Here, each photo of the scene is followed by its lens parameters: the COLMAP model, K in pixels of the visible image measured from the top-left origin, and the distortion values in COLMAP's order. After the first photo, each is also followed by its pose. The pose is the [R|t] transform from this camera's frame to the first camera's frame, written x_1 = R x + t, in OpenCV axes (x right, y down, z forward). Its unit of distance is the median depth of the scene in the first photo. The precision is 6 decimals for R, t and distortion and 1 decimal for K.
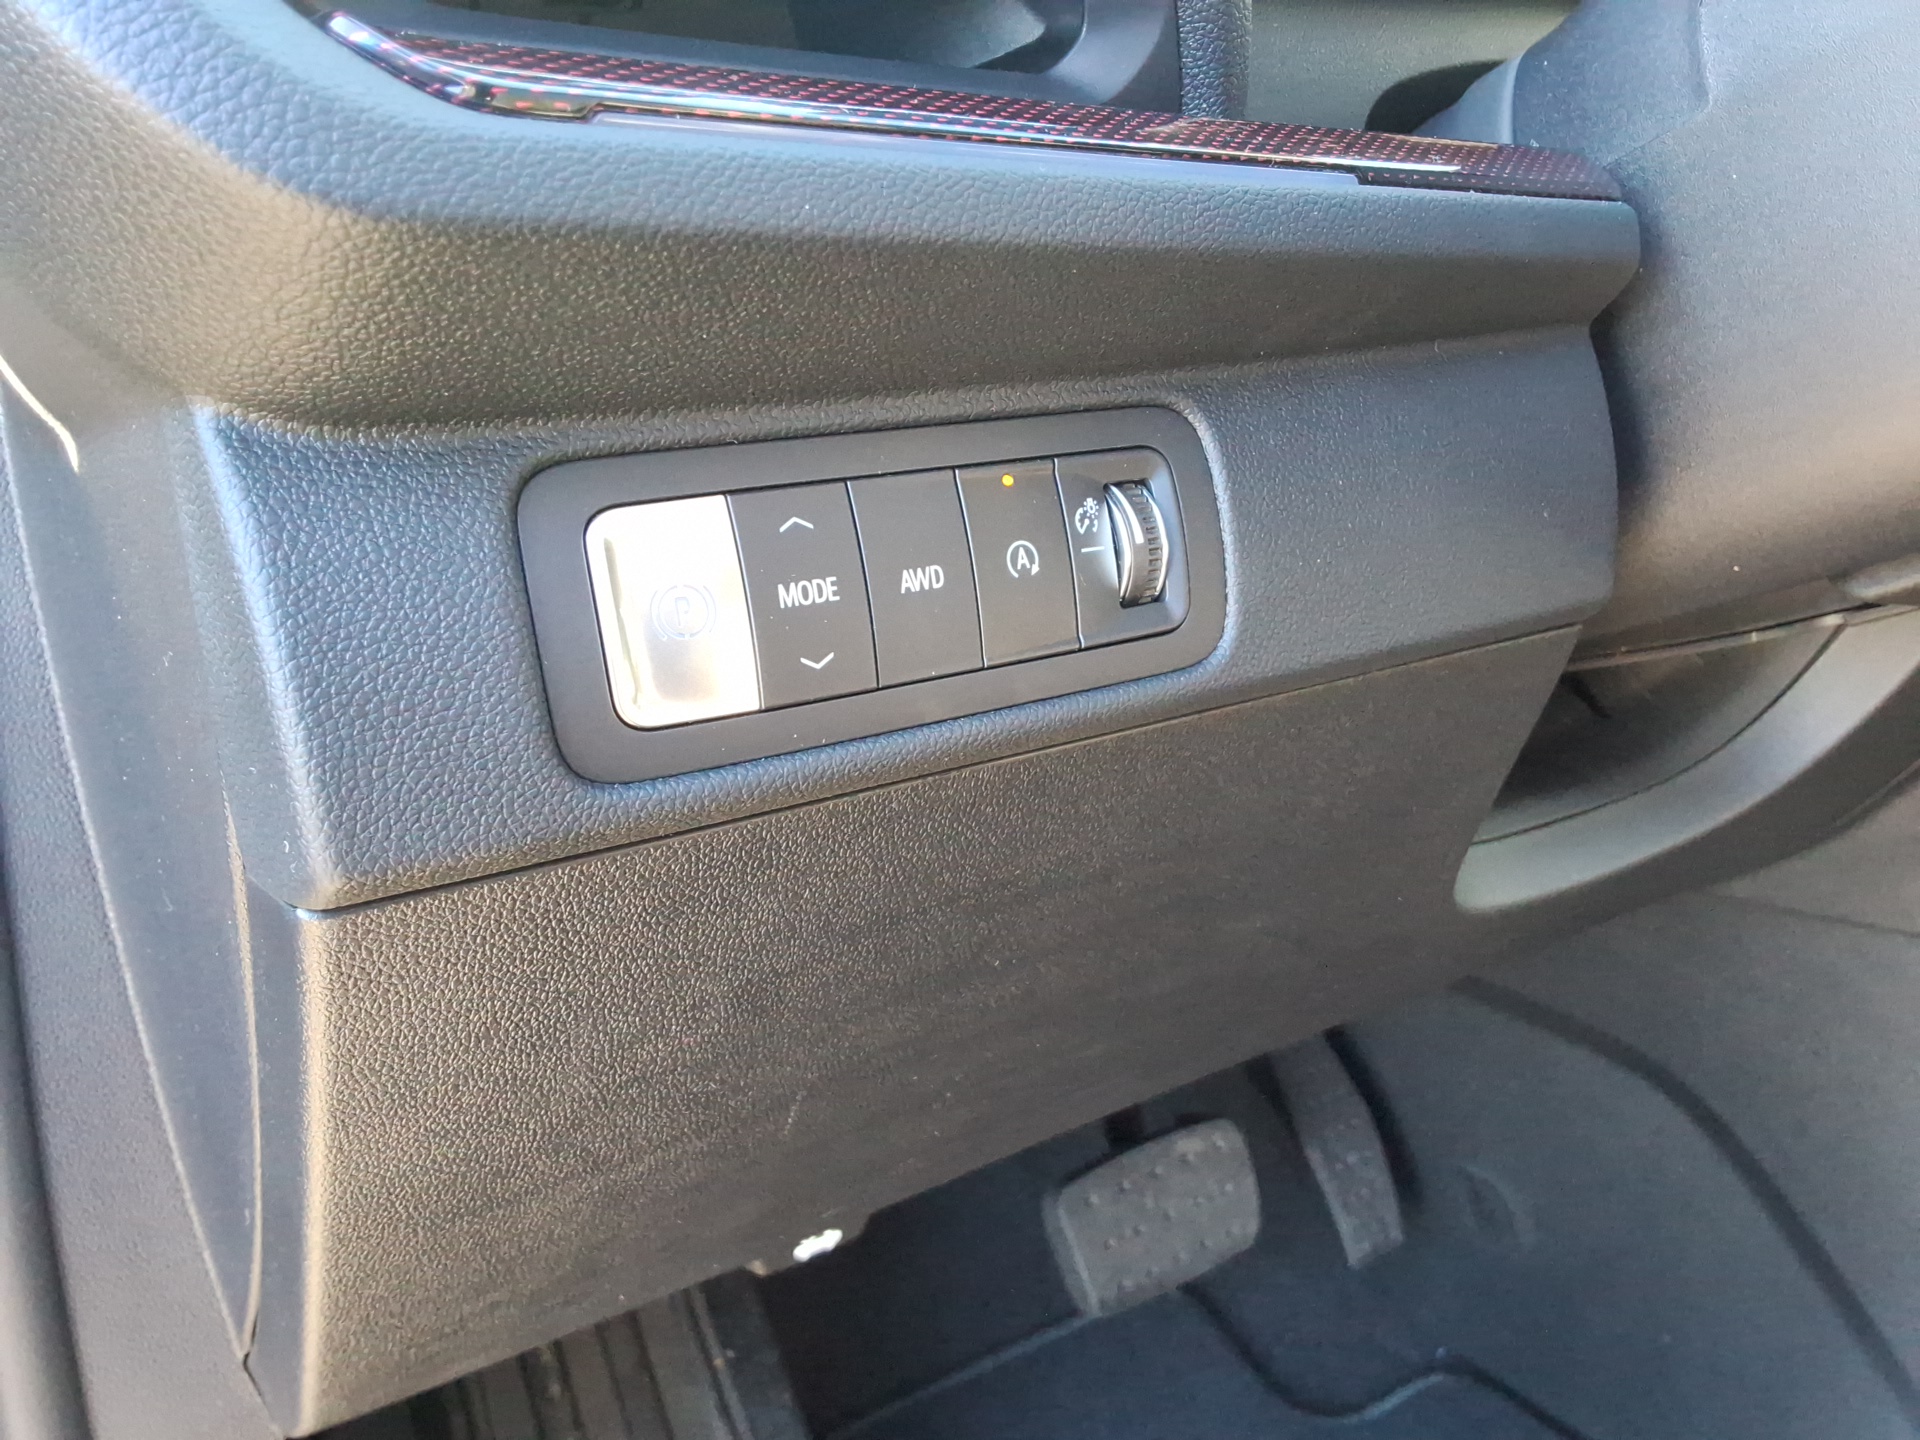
lens RADIAL K [[1526.2, 0, 981.5], [0, 1526.2, 702.2], [0, 0, 1]] dist [0.128213, -0.203699]
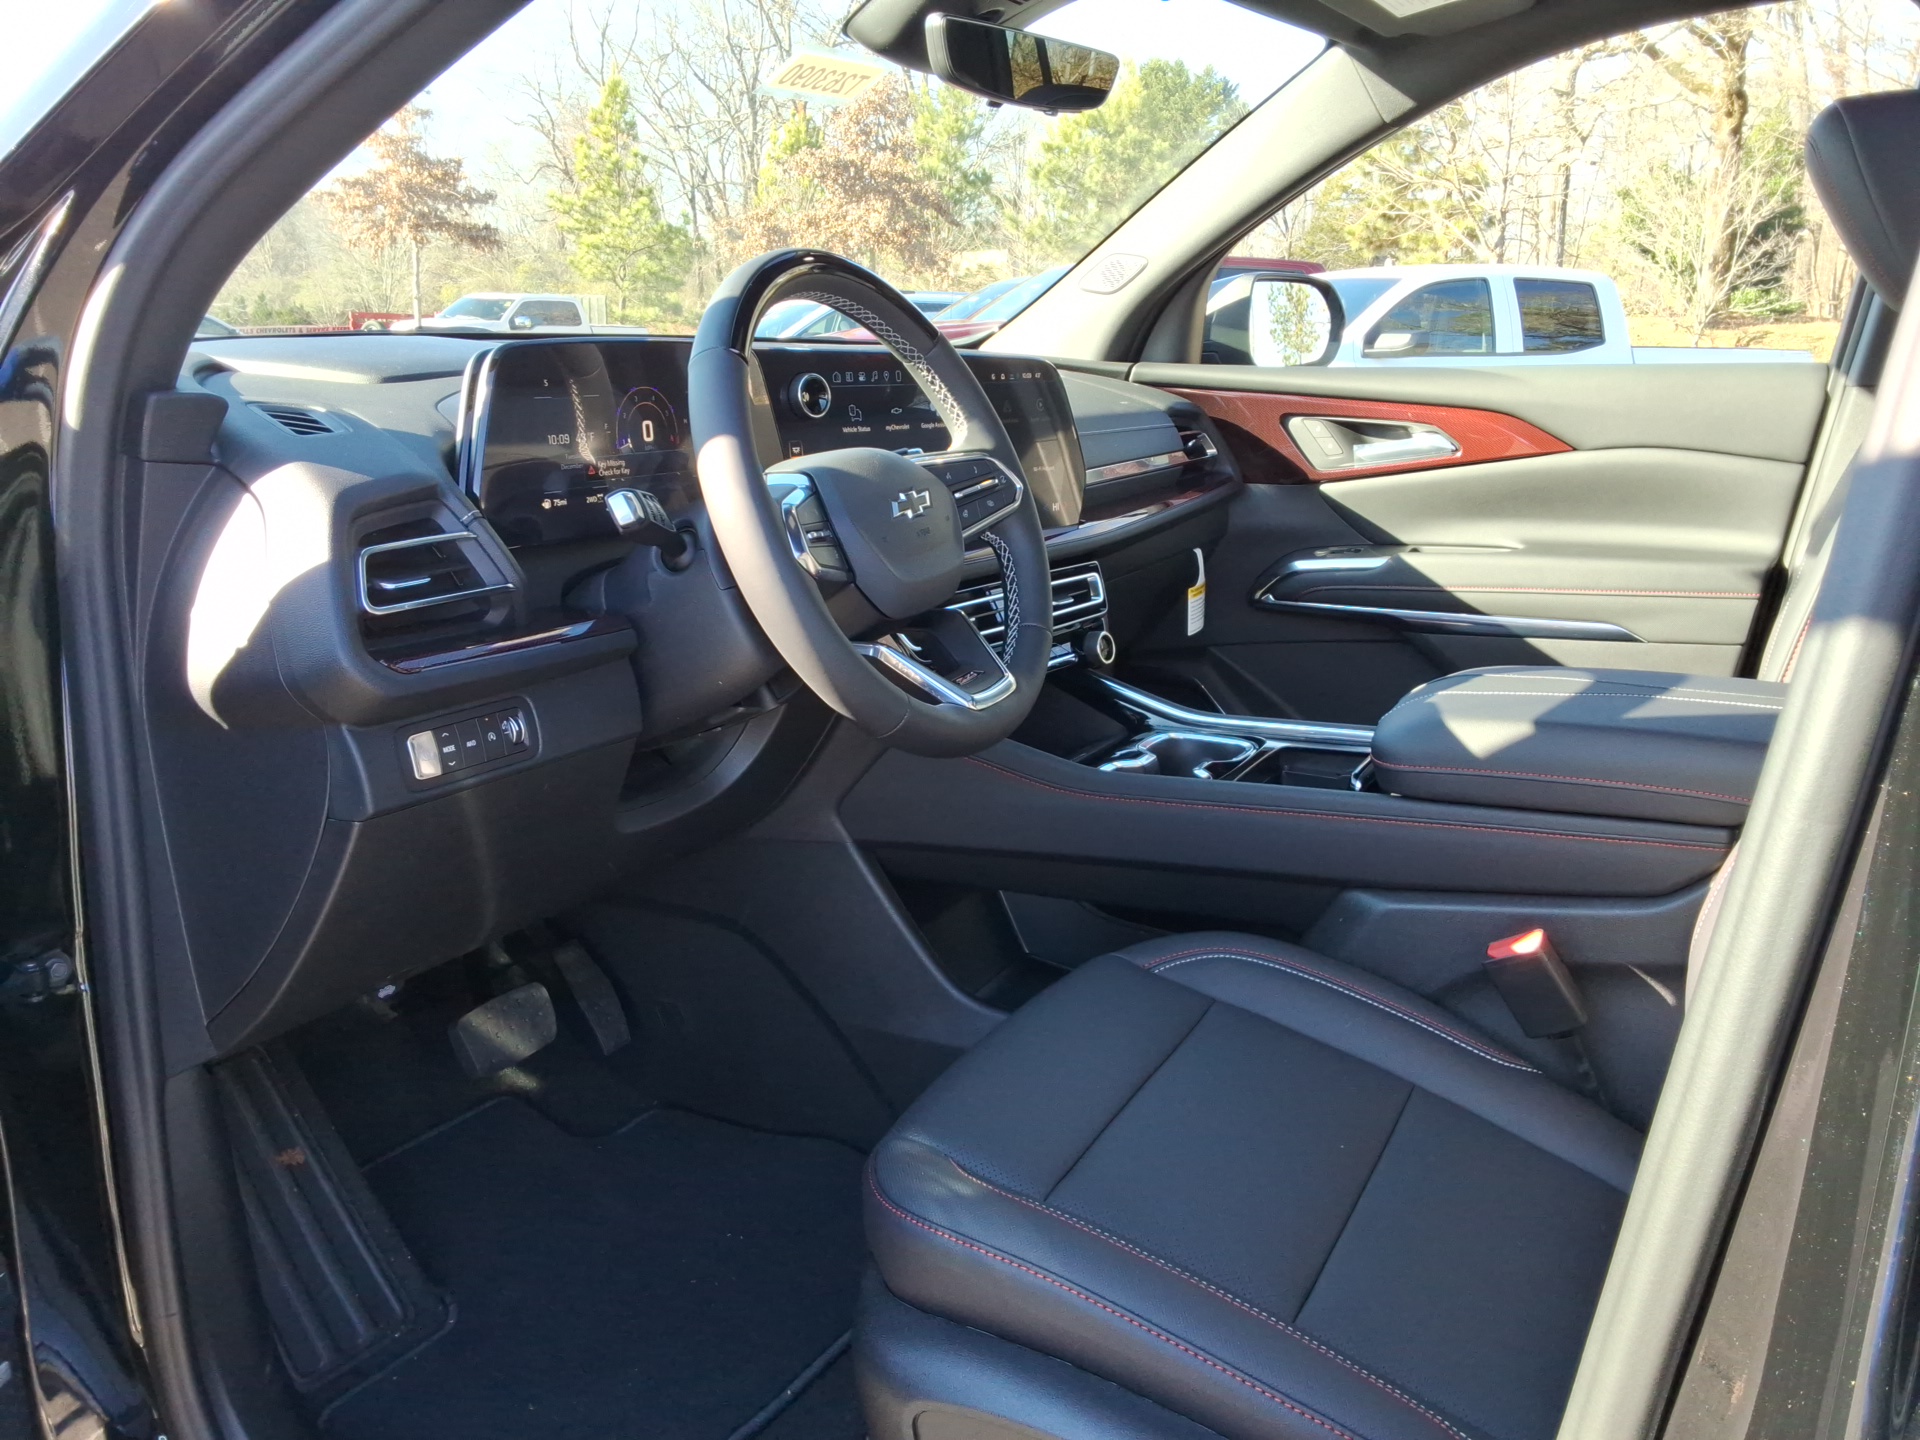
lens RADIAL K [[1530.7, 0, 959.0], [0, 1530.7, 661.3], [0, 0, 1]] dist [0.119130, -0.211079]
pose [[0.893235, -0.058132, 0.445816, -0.383726], [0.095154, 0.993586, -0.061091, 0.046735], [-0.439405, 0.096990, 0.893038, -1.851697]]
